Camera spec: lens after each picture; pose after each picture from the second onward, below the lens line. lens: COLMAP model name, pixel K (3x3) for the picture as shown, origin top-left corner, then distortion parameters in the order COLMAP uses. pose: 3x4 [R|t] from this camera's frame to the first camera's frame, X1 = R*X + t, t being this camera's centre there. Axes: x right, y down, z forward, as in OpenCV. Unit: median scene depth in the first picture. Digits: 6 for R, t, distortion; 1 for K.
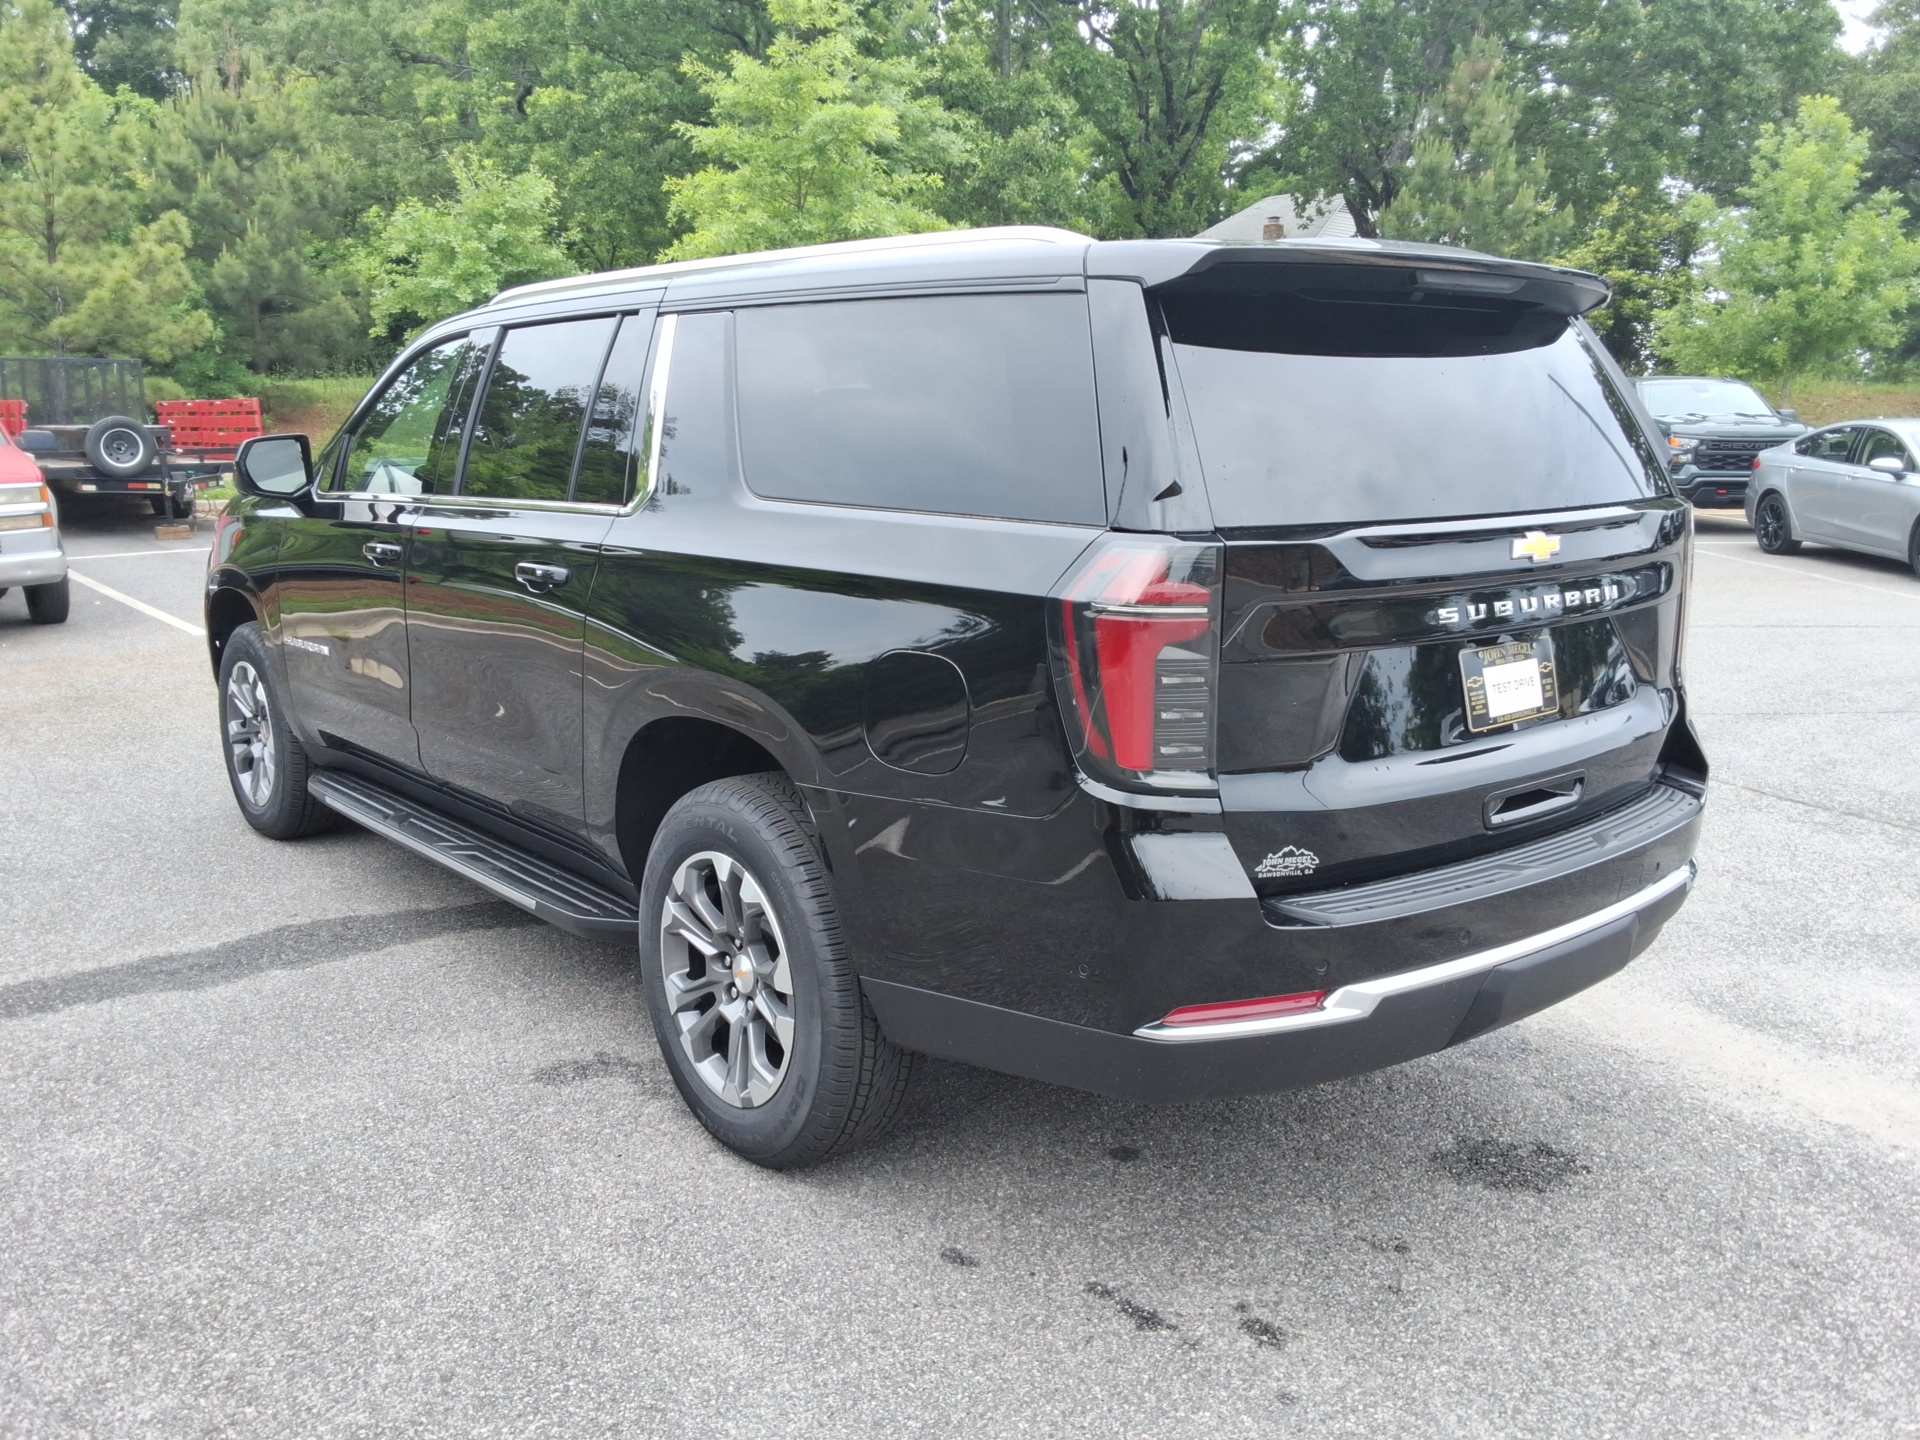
lens RADIAL K [[1545.2, 0, 972.7], [0, 1545.2, 697.4], [0, 0, 1]] dist [0.099770, -0.150672]
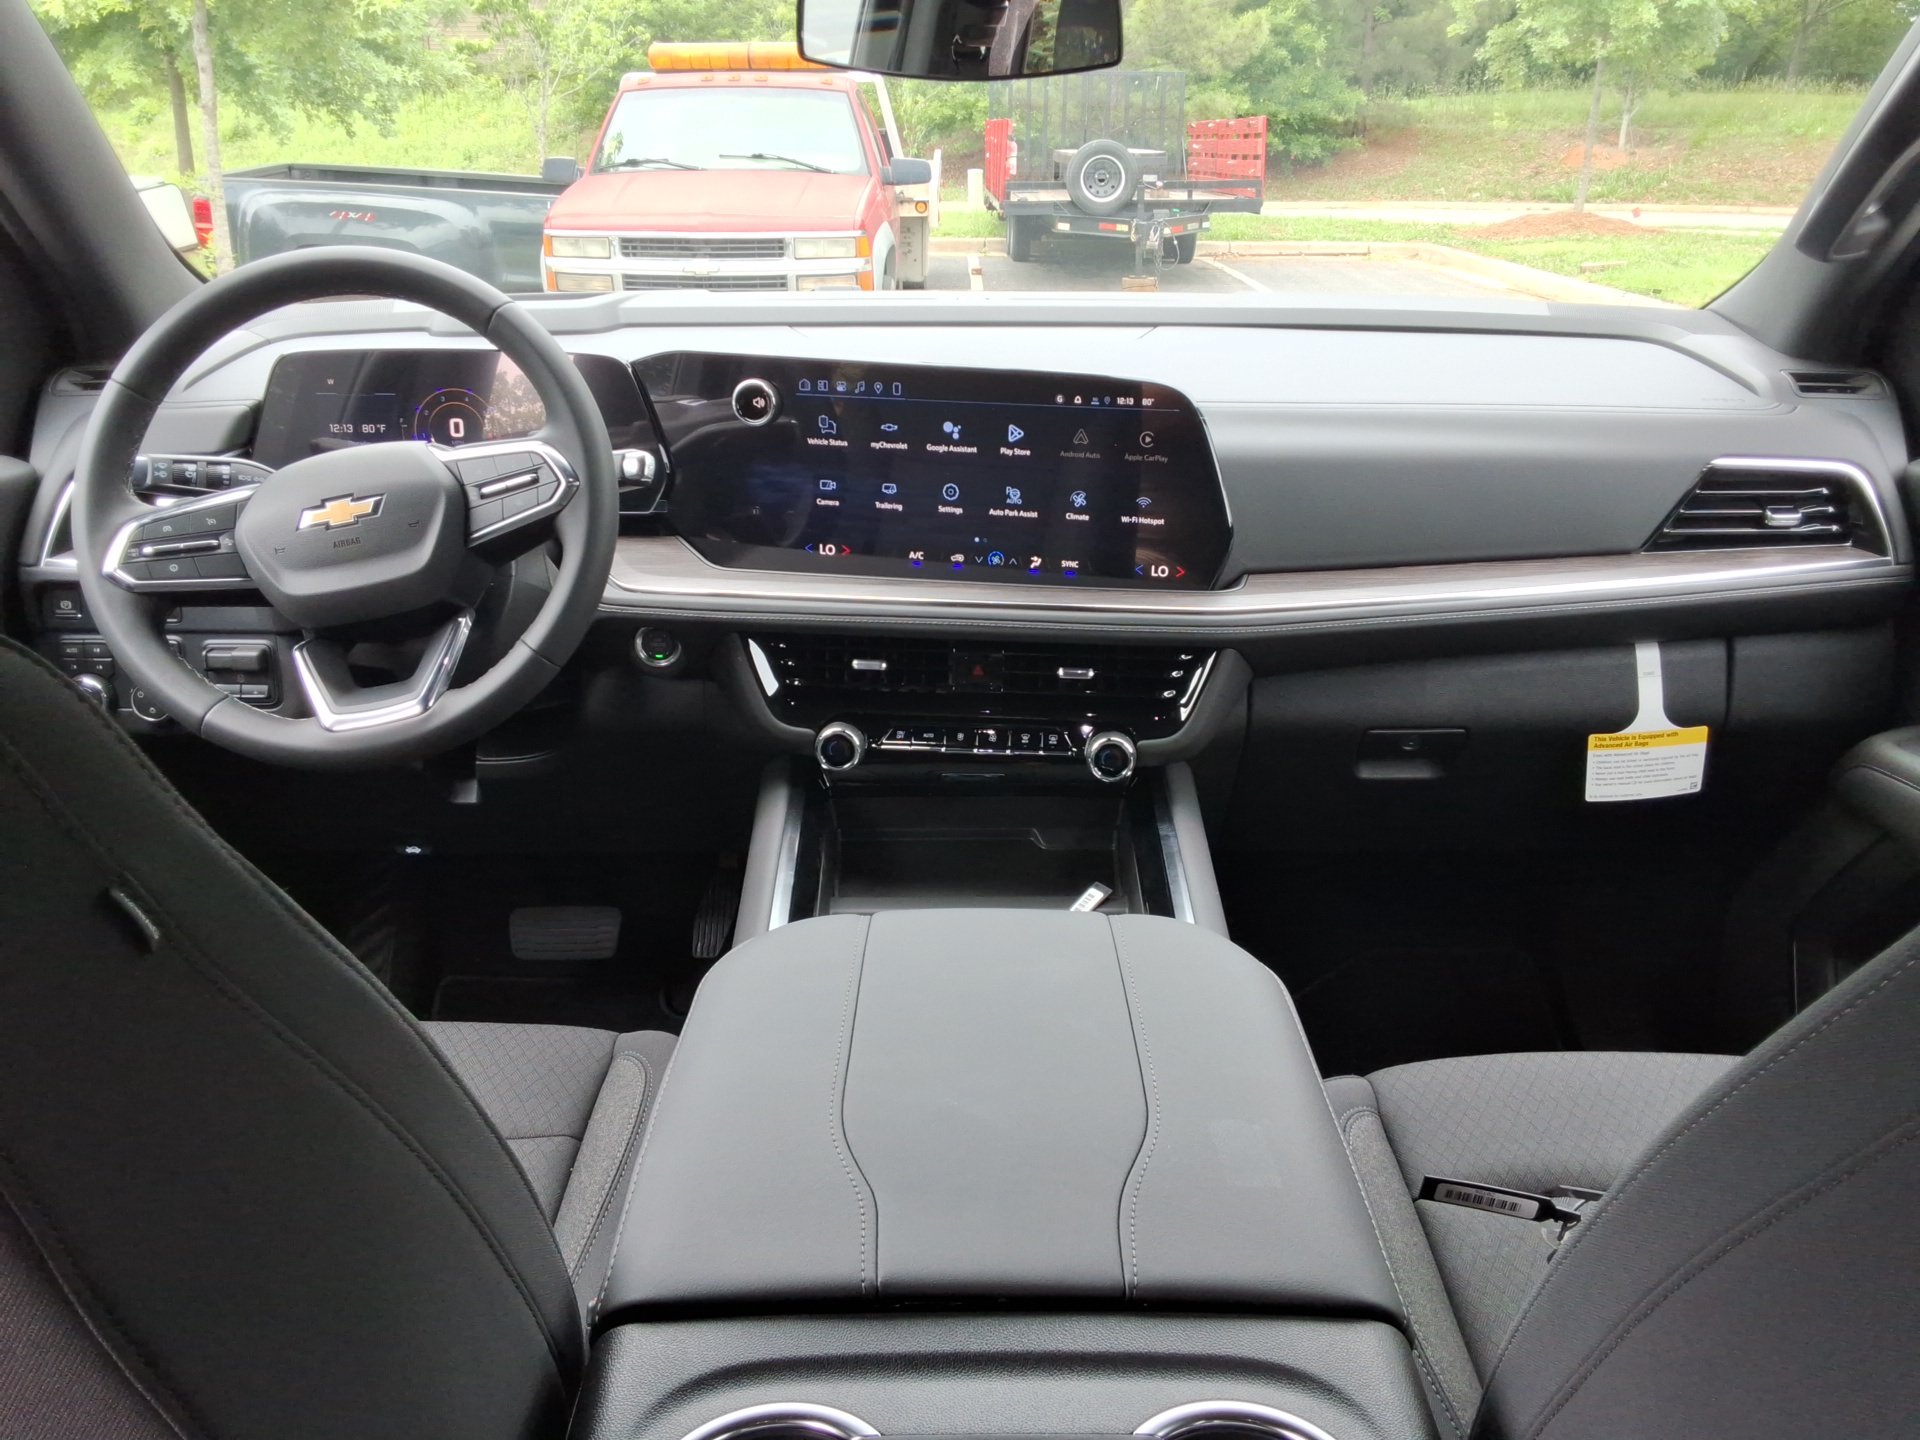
lens RADIAL K [[1545.2, 0, 976.2], [0, 1545.2, 692.4], [0, 0, 1]] dist [0.099770, -0.150672]
pose [[0.775627, 0.218480, -0.592173, -0.048080], [-0.120745, 0.972216, 0.200543, -0.073528], [0.619534, -0.084045, 0.780458, 0.407230]]
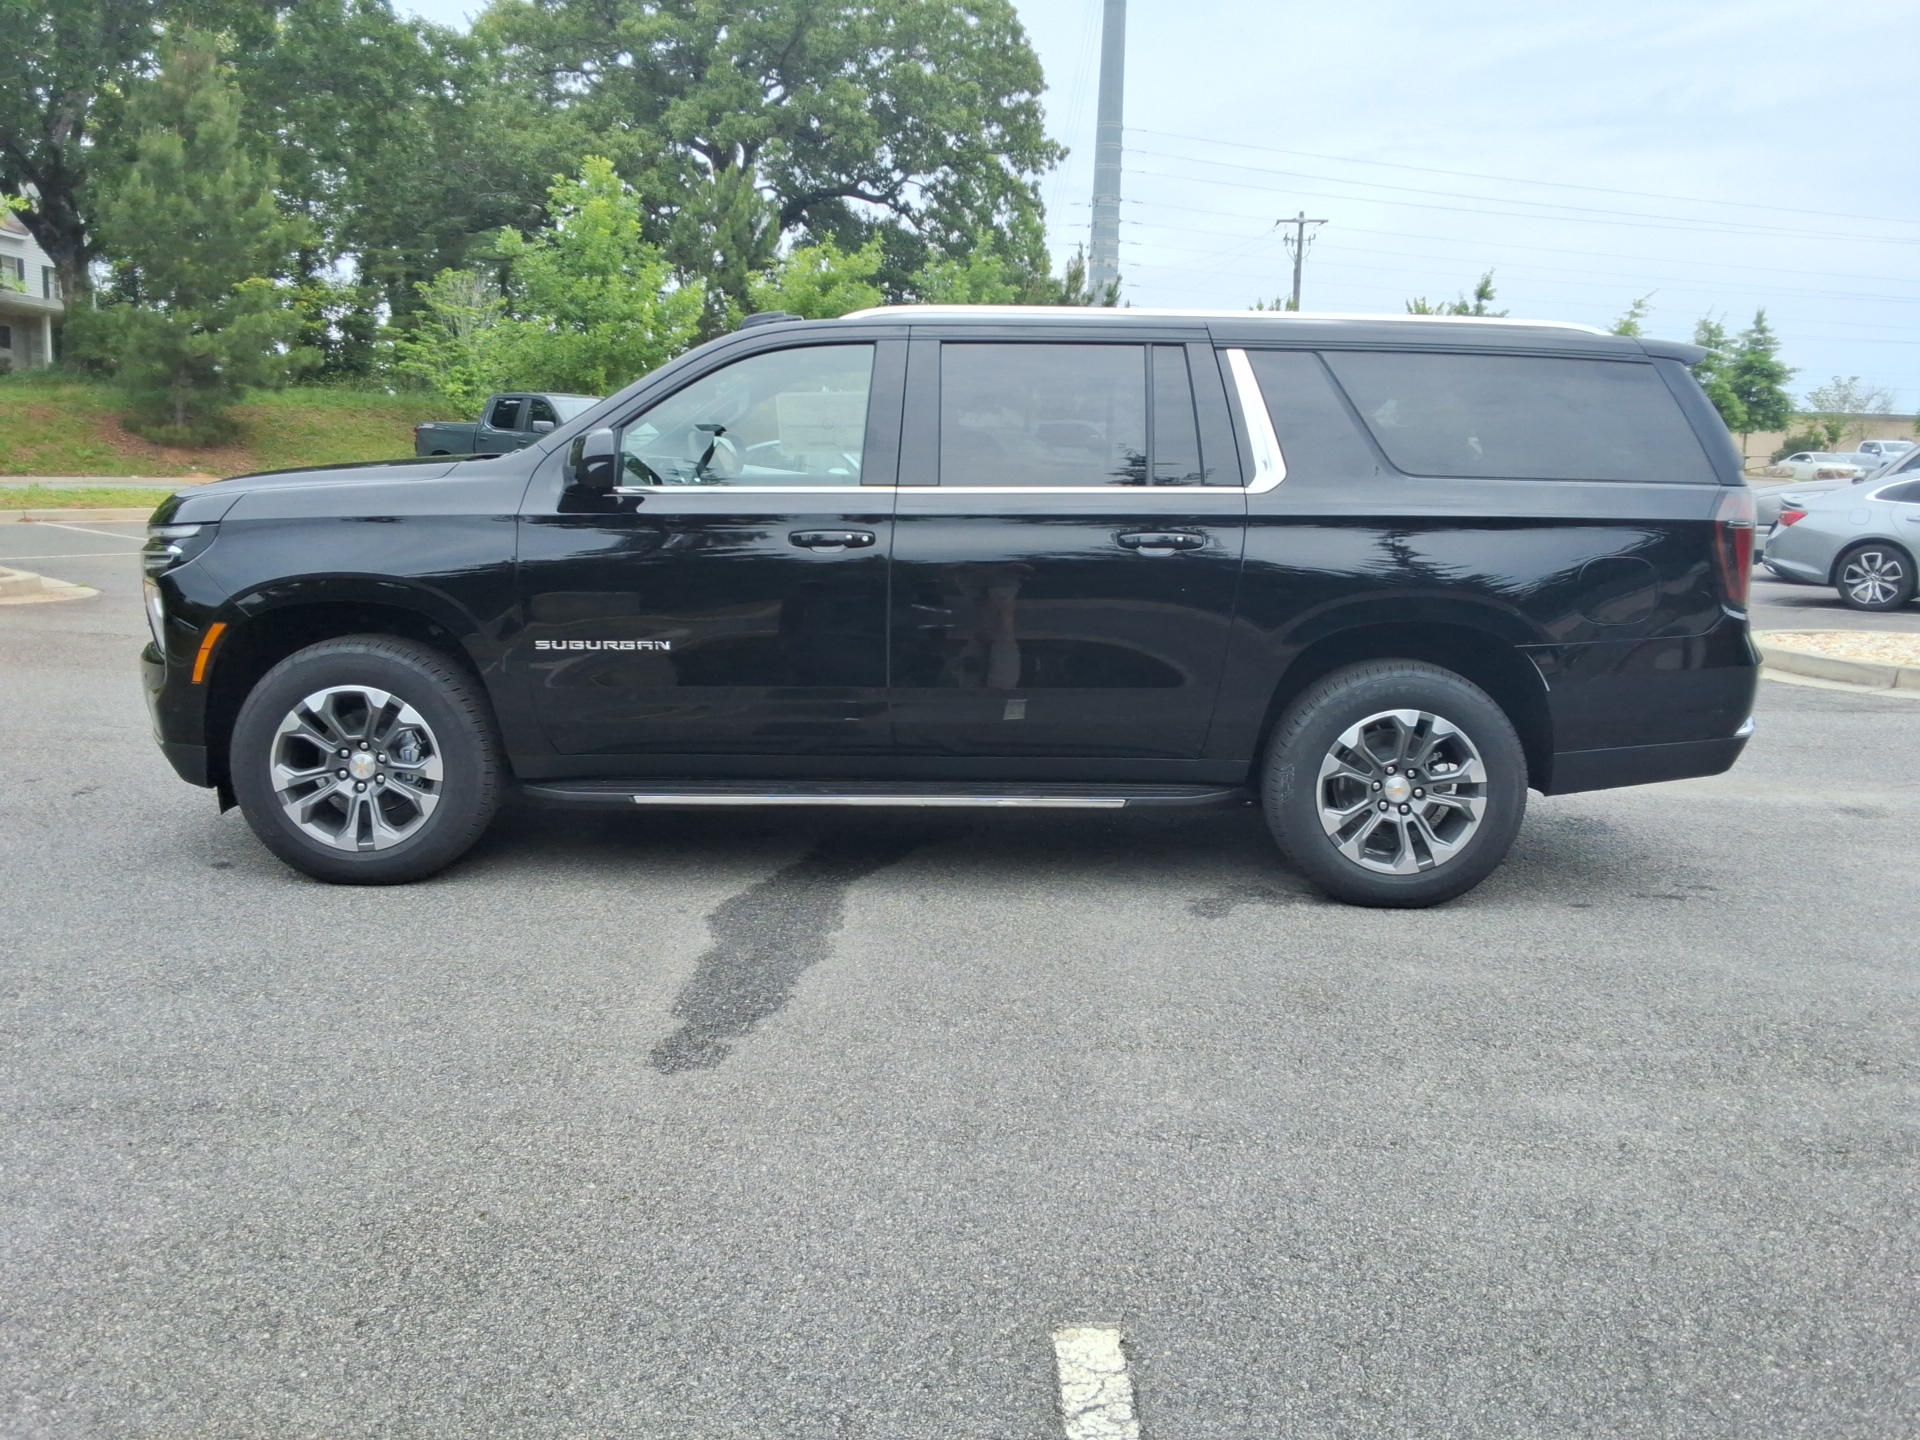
lens RADIAL K [[1545.2, 0, 977.9], [0, 1545.2, 698.1], [0, 0, 1]] dist [0.099770, -0.150672]
pose [[0.641633, -0.109335, 0.759179, -0.462846], [0.113161, 0.992451, 0.047290, -0.009028], [-0.758618, 0.055567, 0.649161, 0.093182]]
